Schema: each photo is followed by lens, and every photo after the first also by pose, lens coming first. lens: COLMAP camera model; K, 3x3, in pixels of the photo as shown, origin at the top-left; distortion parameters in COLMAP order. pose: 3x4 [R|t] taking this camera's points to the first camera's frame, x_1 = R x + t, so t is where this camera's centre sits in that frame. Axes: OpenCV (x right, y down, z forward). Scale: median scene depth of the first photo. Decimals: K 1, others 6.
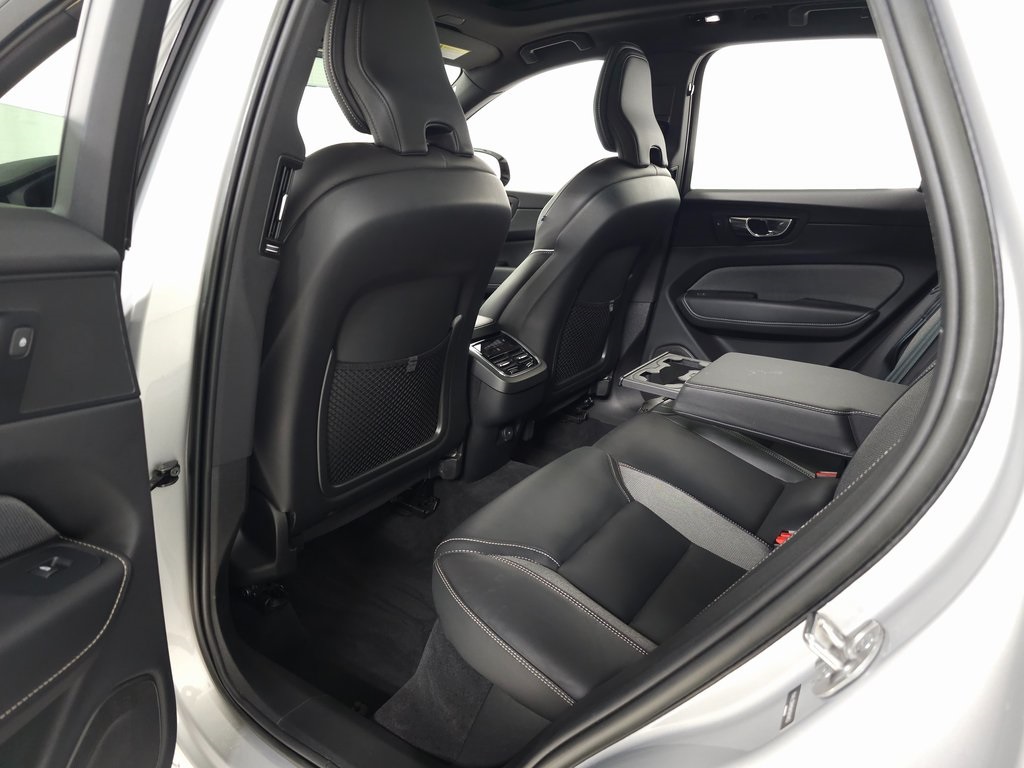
lens RADIAL K [[686.1, 0, 508.0], [0, 686.1, 386.8], [0, 0, 1]] dist [0.001976, -0.003205]
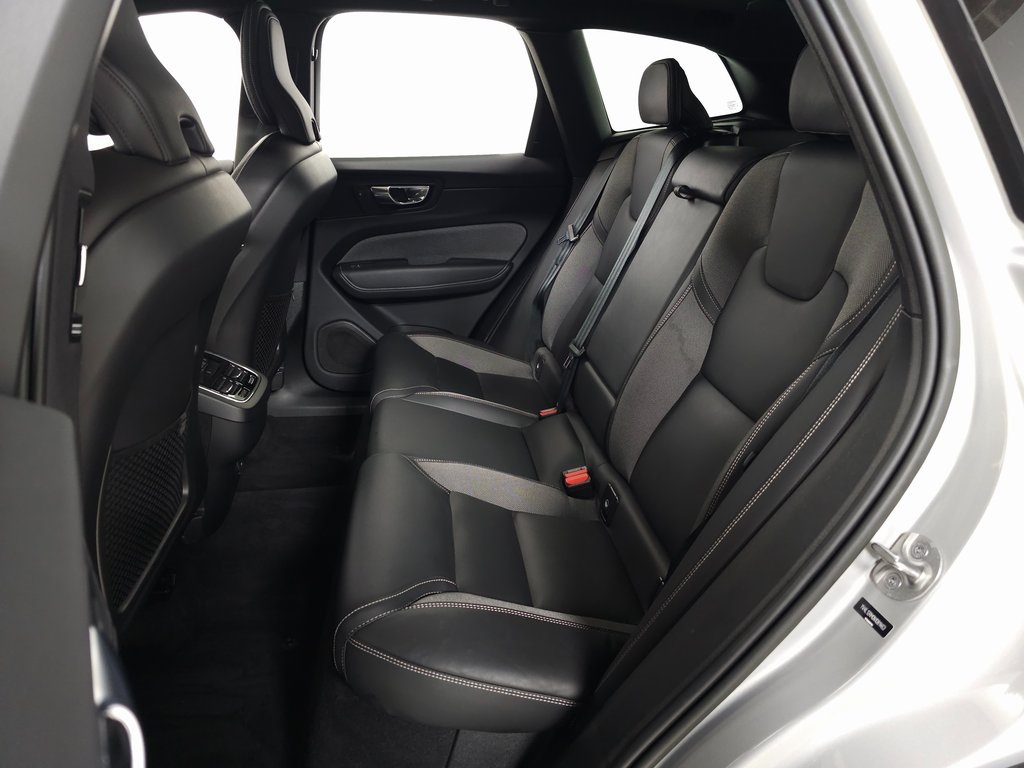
lens RADIAL K [[686.1, 0, 508.0], [0, 686.1, 386.8], [0, 0, 1]] dist [0.001976, -0.003205]
pose [[0.767162, -0.240563, 0.594636, -0.189441], [0.193217, 0.970621, 0.143393, -0.069703], [-0.611661, 0.004888, 0.791105, 0.089658]]
